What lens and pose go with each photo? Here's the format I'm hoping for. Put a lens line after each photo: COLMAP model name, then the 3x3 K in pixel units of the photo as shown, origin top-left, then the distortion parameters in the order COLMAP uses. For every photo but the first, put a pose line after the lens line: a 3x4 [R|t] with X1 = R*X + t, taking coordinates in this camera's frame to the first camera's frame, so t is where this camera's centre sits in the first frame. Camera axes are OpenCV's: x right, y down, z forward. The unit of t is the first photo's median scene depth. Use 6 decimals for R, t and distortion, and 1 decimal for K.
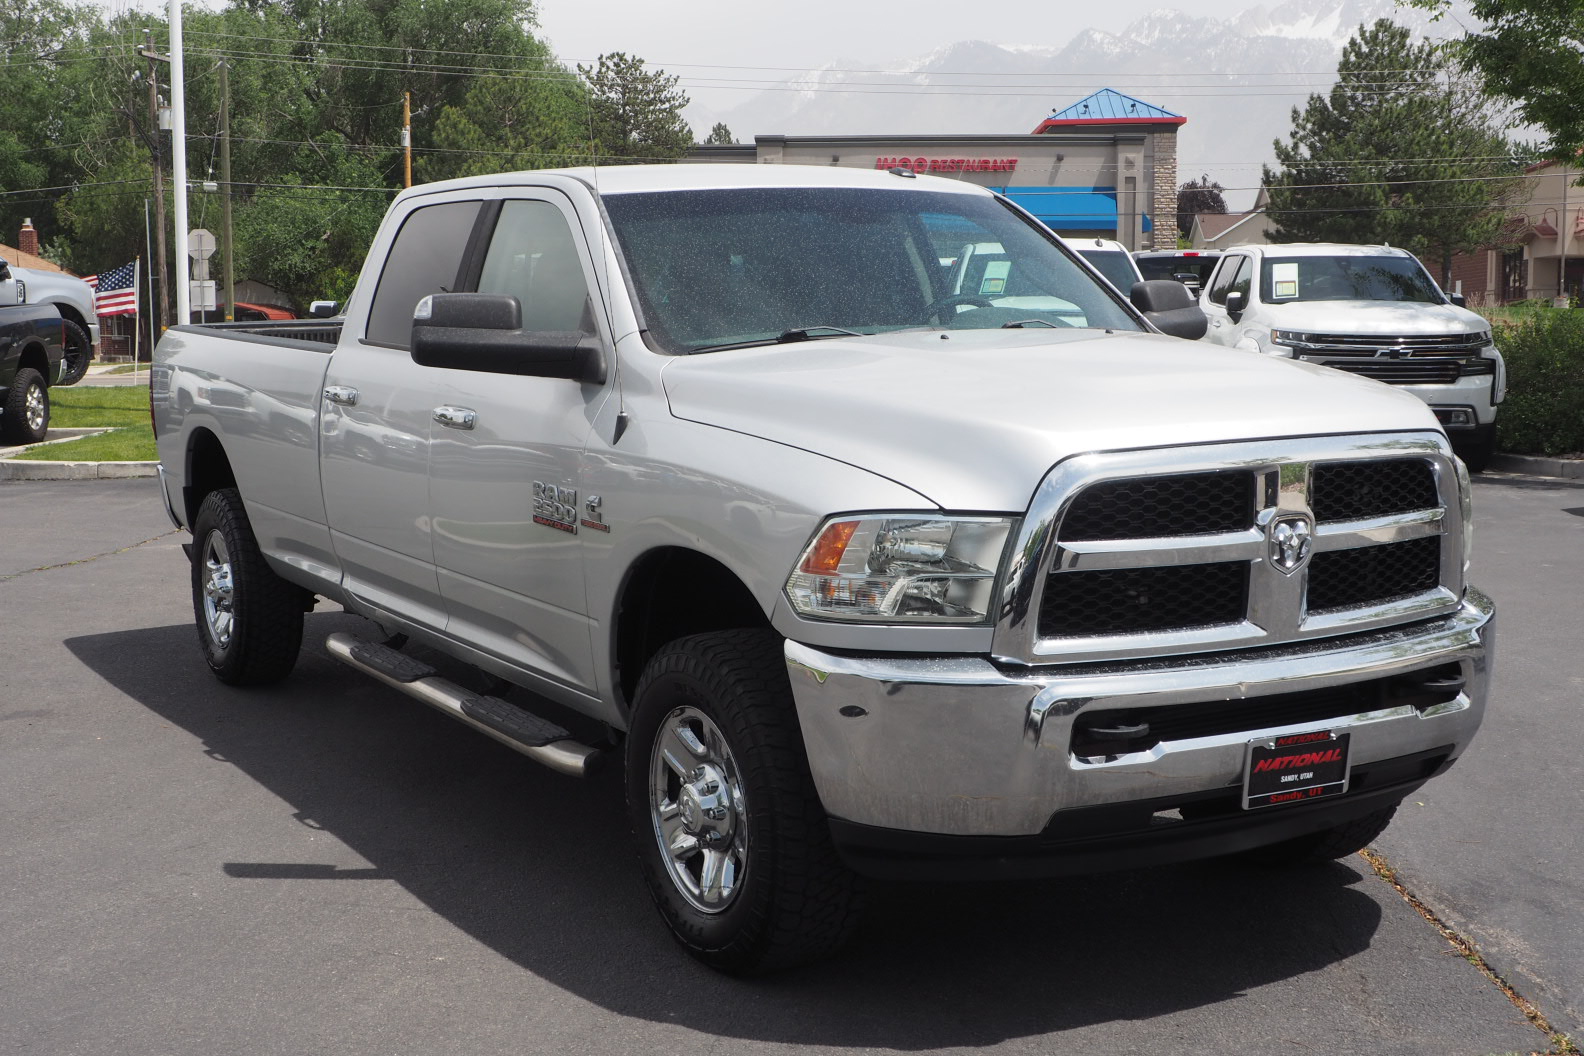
lens RADIAL K [[2079.5, 0, 788.1], [0, 2079.5, 550.3], [0, 0, 1]] dist [-0.000652, 0.029965]
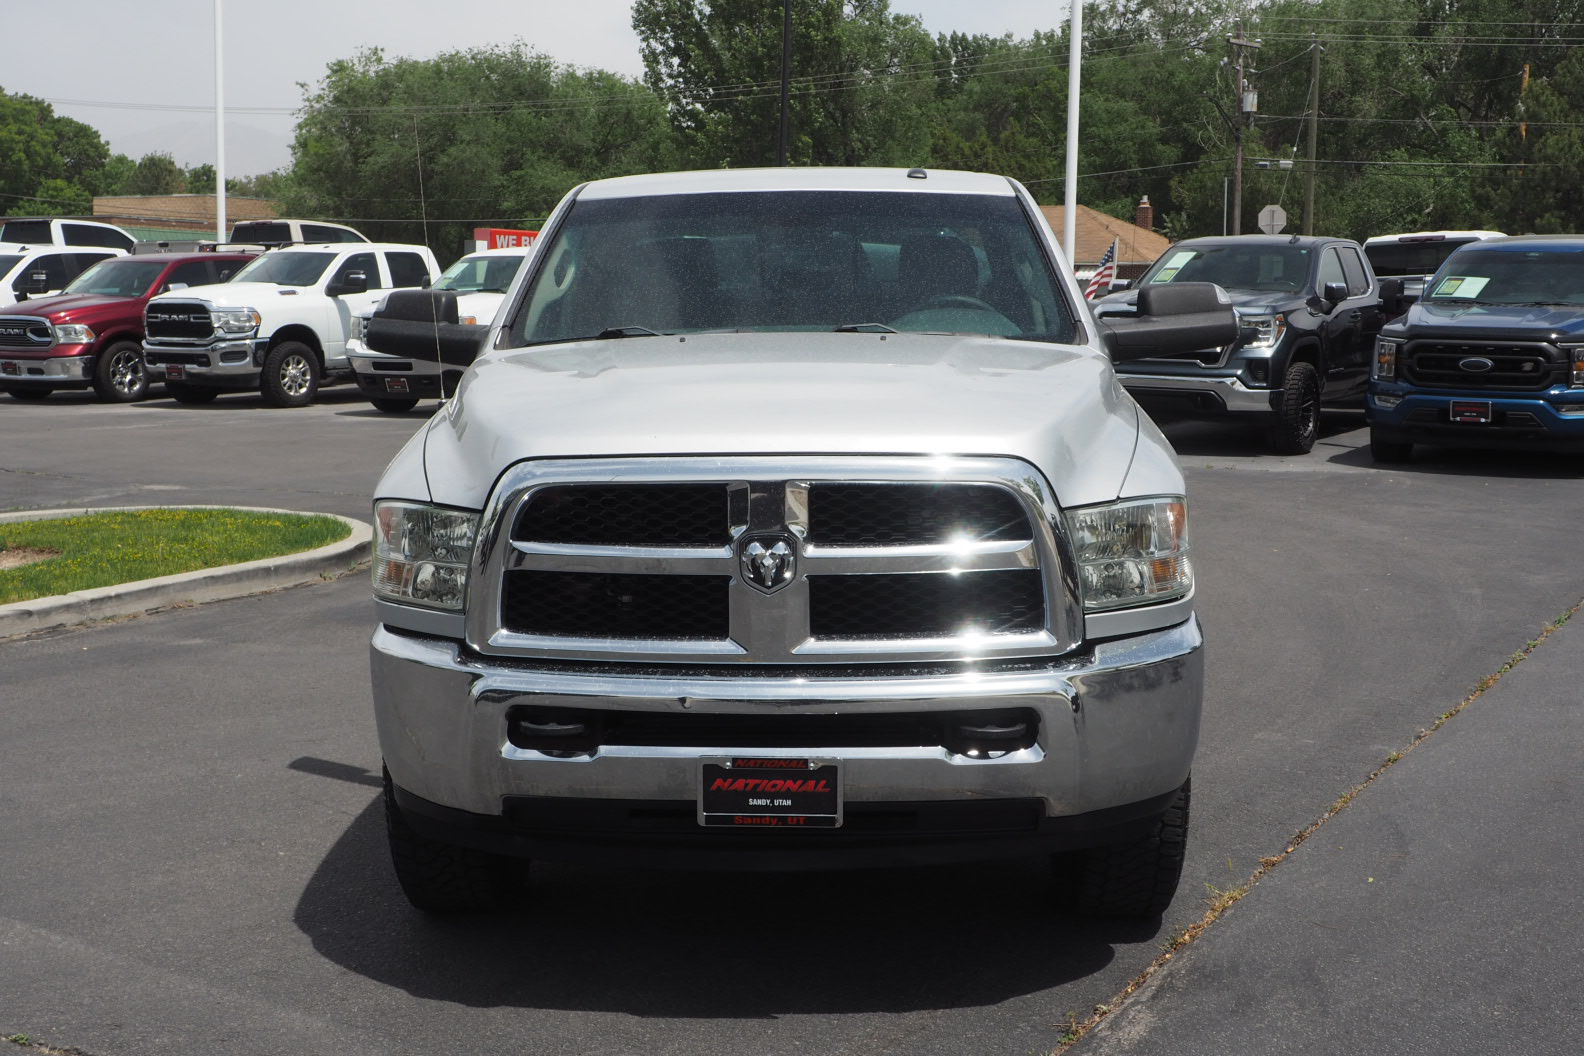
lens RADIAL K [[1998.8, 0, 792.0], [0, 1998.8, 528.0], [0, 0, 1]] dist [-0.008646, 0.022889]
pose [[0.847107, 0.077714, -0.525710, 0.731347], [-0.073243, 0.996882, 0.029346, -0.047000], [0.526351, 0.013645, 0.850158, 0.206311]]
